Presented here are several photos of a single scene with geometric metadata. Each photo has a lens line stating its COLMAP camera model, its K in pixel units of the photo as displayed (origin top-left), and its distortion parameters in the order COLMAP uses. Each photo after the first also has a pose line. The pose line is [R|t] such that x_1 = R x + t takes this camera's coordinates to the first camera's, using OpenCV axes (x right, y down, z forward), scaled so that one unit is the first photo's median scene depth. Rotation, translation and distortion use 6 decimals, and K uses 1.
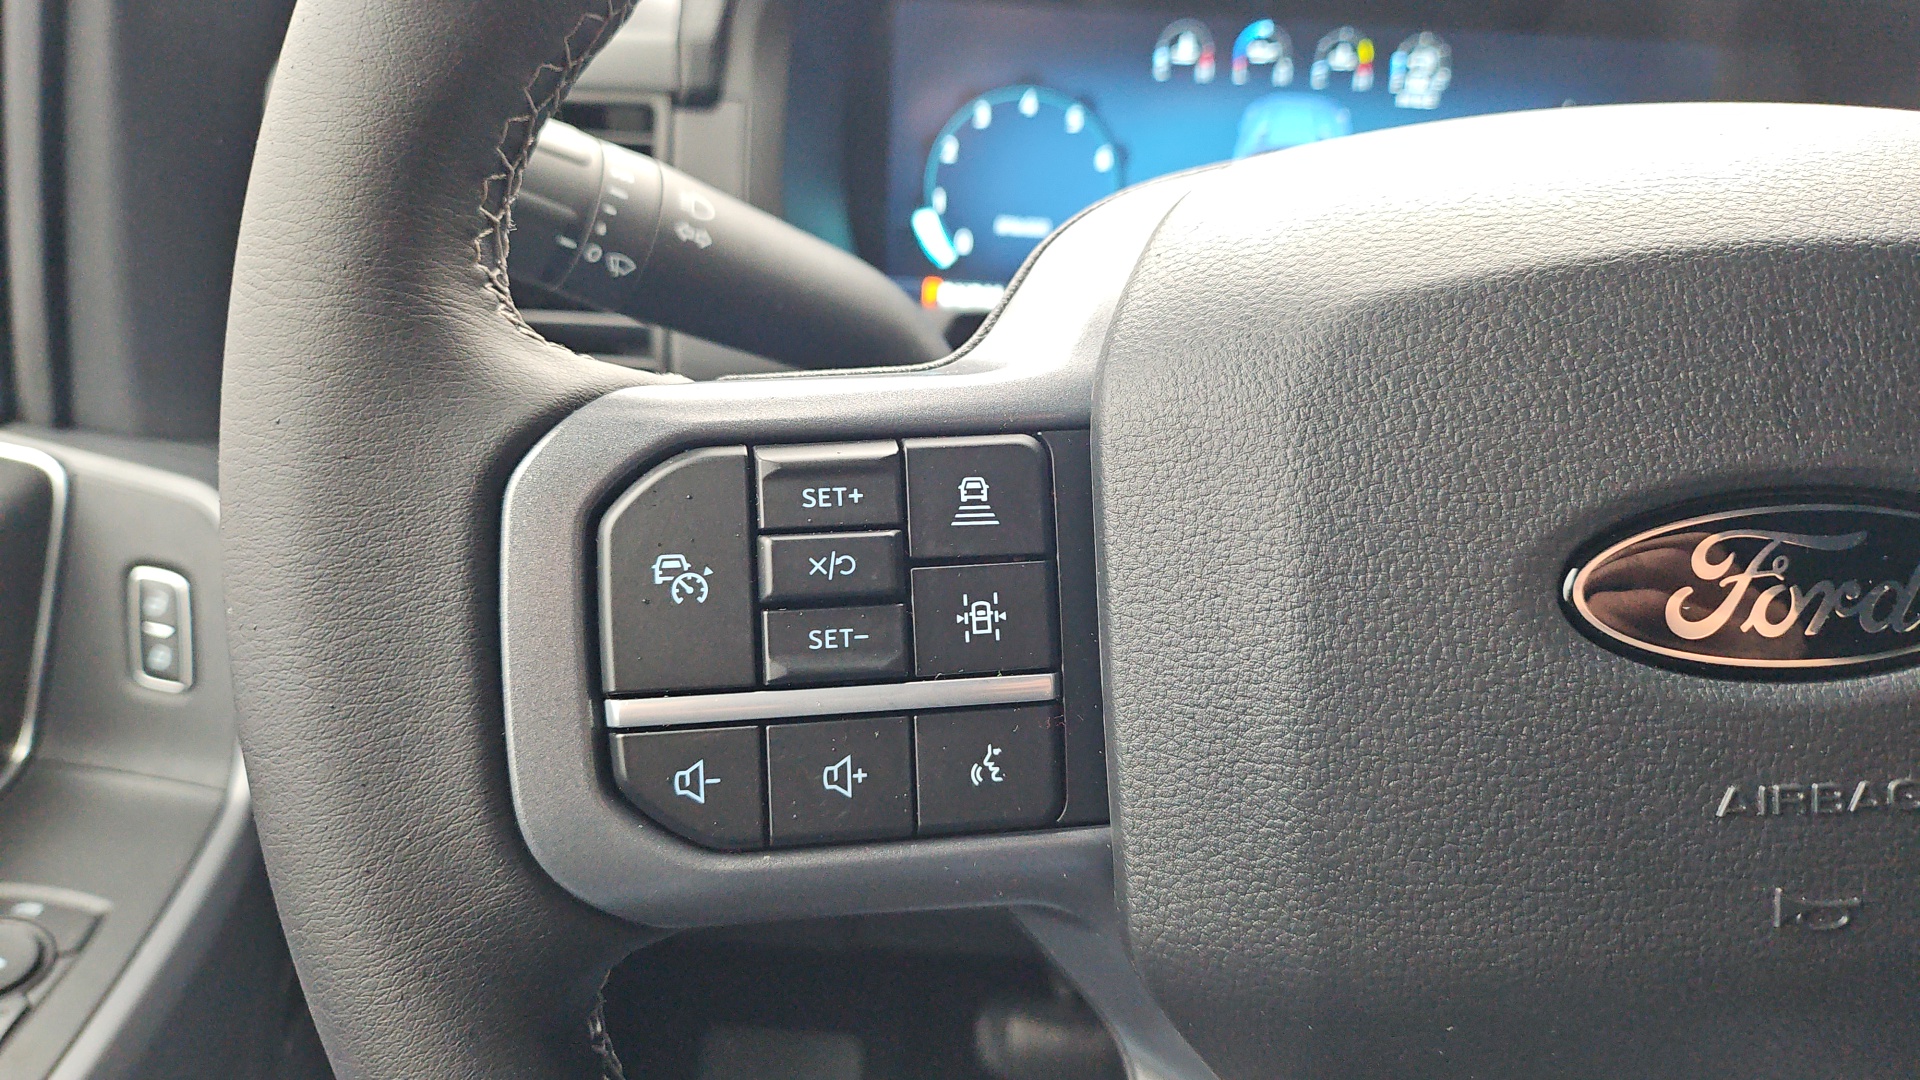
lens RADIAL K [[1389.3, 0, 957.4], [0, 1389.3, 542.5], [0, 0, 1]] dist [0.030174, -0.017164]
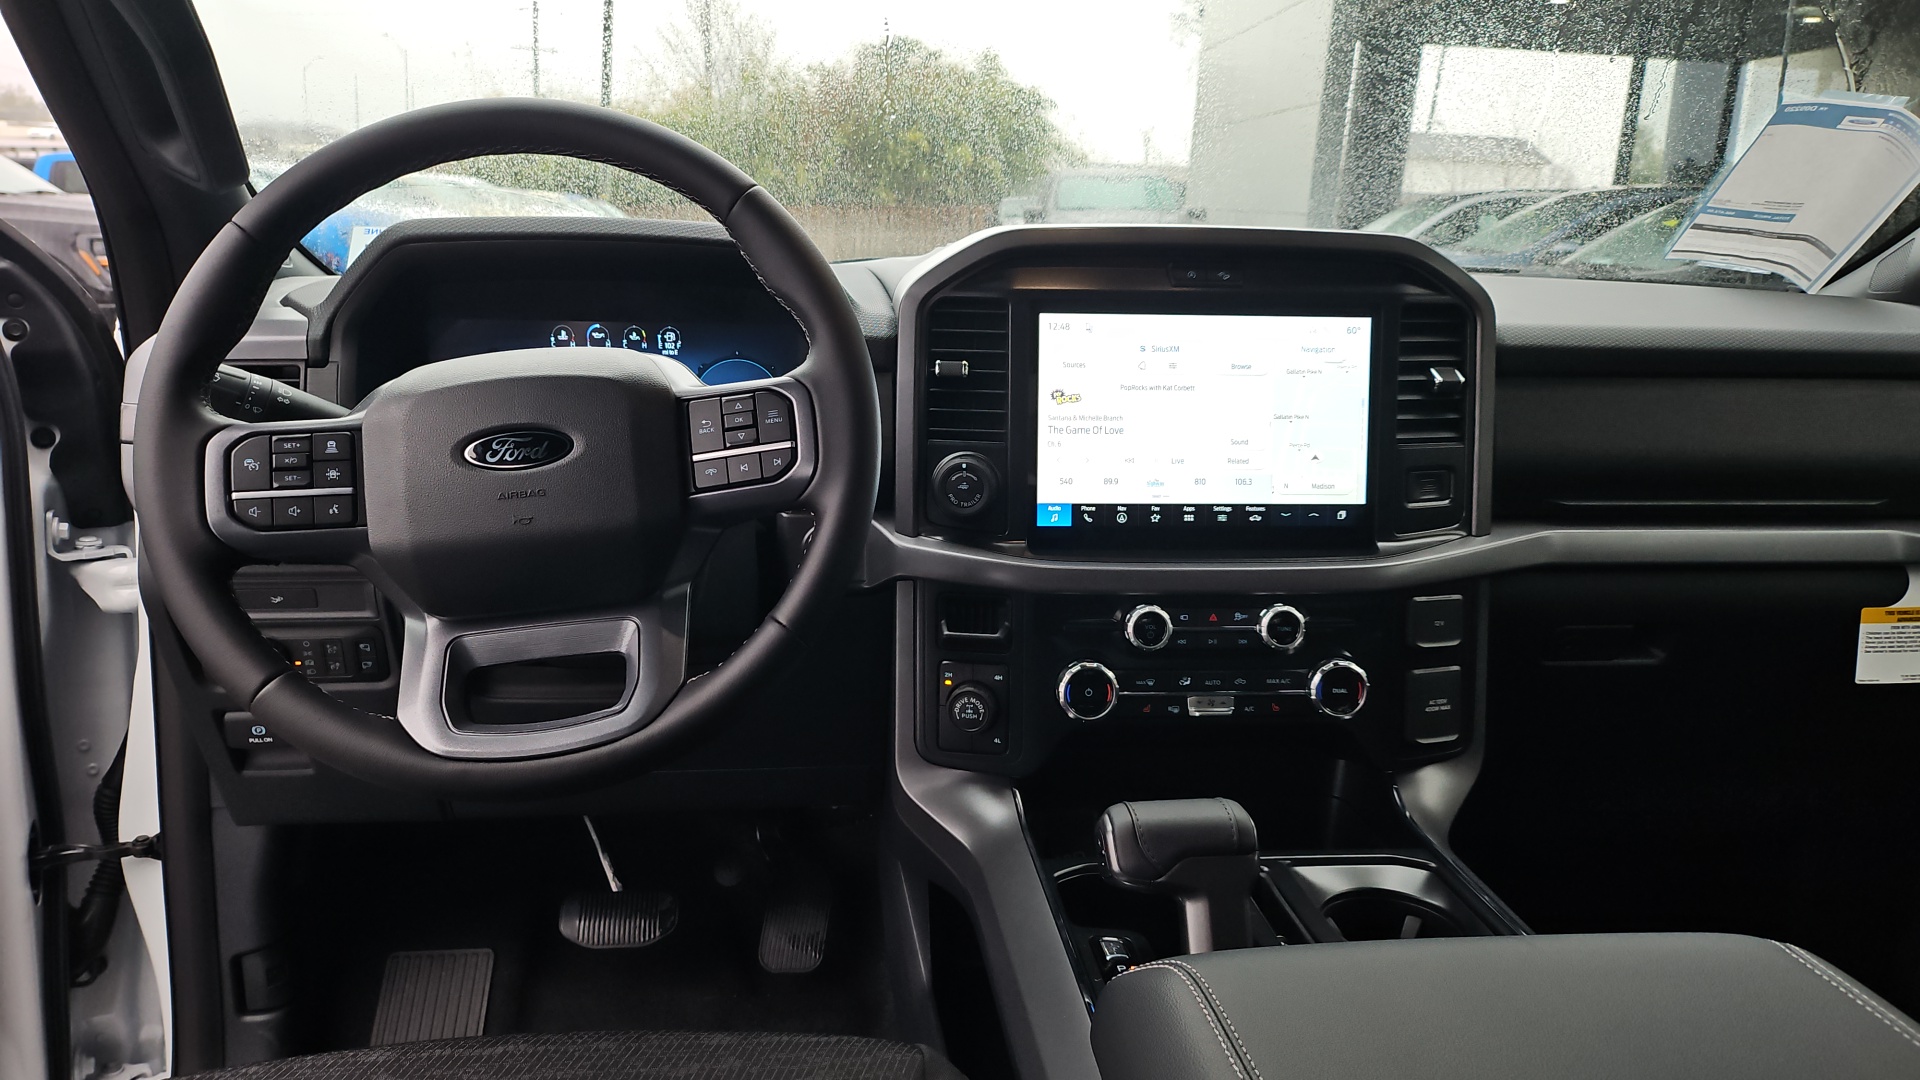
lens RADIAL K [[1389.3, 0, 958.8], [0, 1389.3, 531.6], [0, 0, 1]] dist [0.030174, -0.017164]
pose [[0.989679, -0.057997, 0.131038, 1.303629], [0.082340, 0.978564, -0.188767, 1.157347], [-0.117281, 0.197609, 0.973240, -3.201595]]
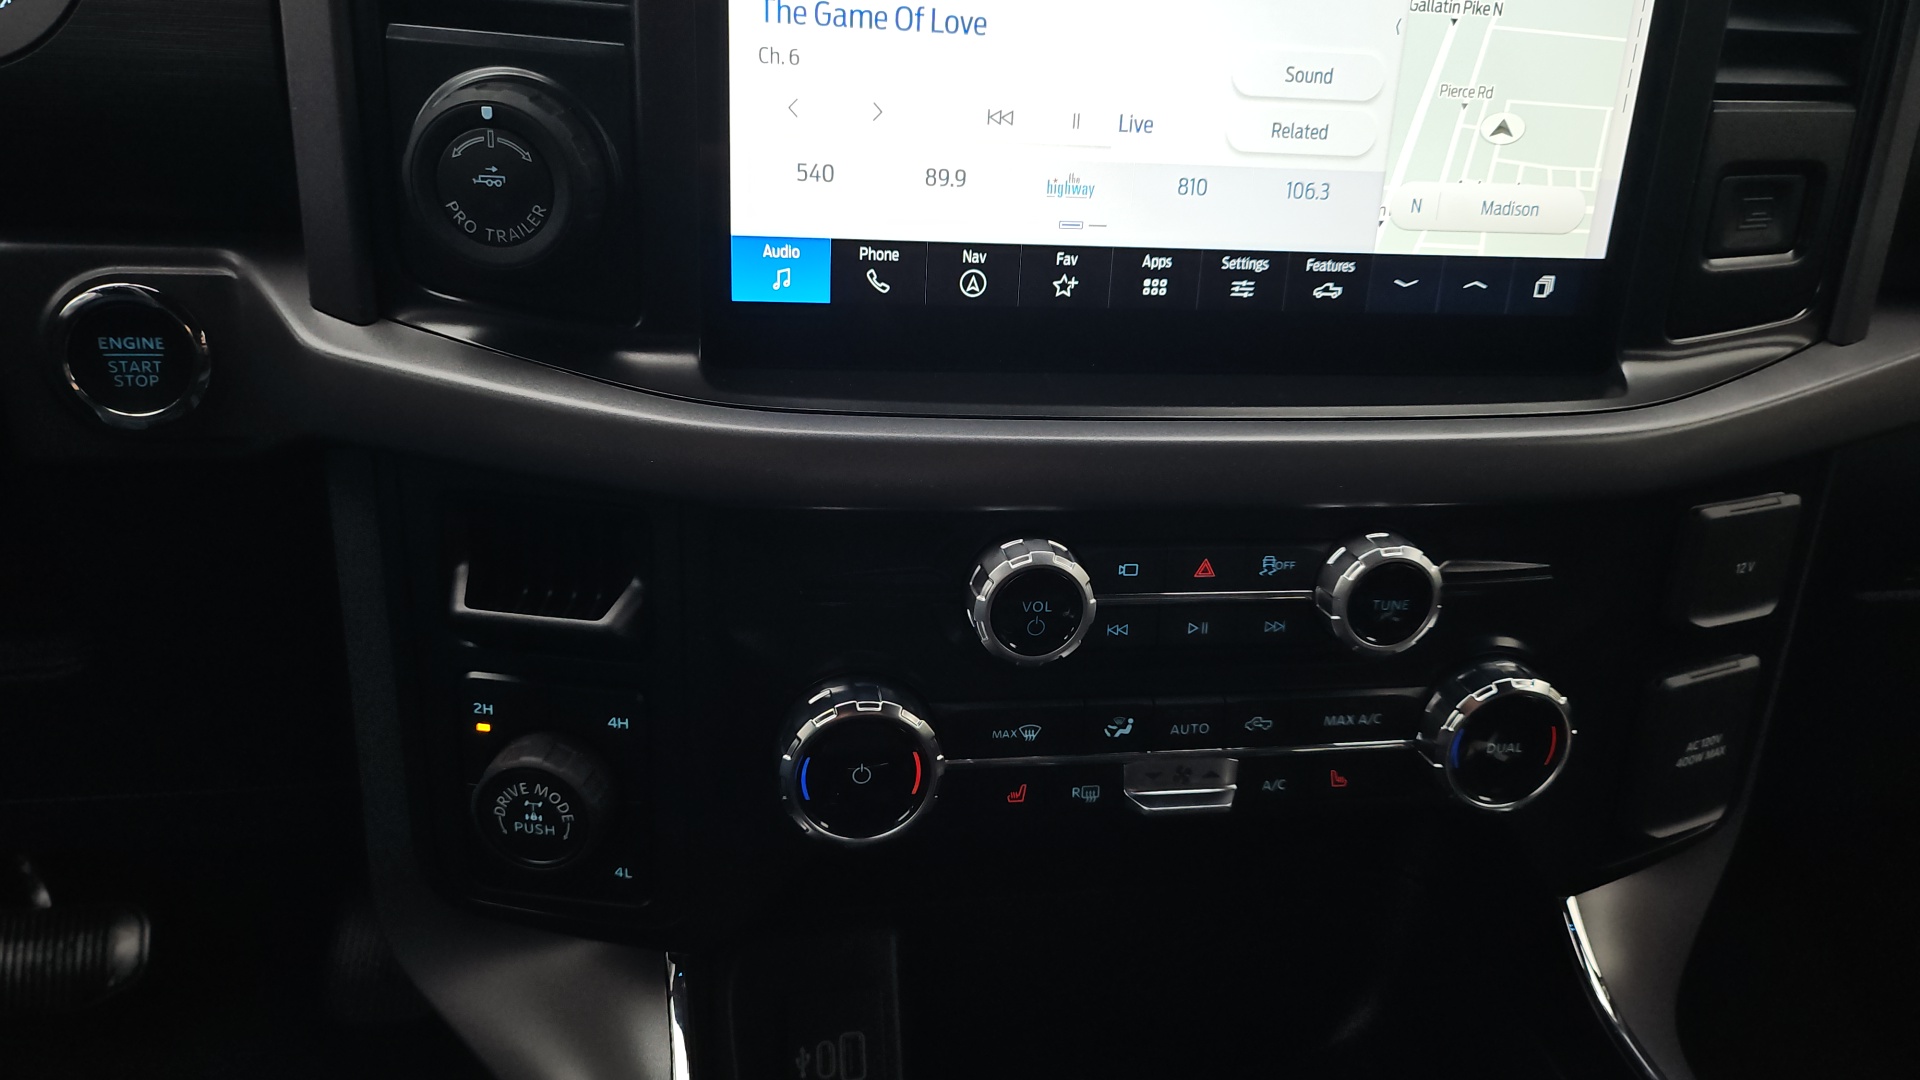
lens RADIAL K [[1389.3, 0, 974.9], [0, 1389.3, 541.6], [0, 0, 1]] dist [0.030174, -0.017164]
pose [[0.975829, -0.076153, 0.204837, 2.338910], [0.062620, 0.995454, 0.071770, 0.252225], [-0.209371, -0.057209, 0.976161, 0.478415]]
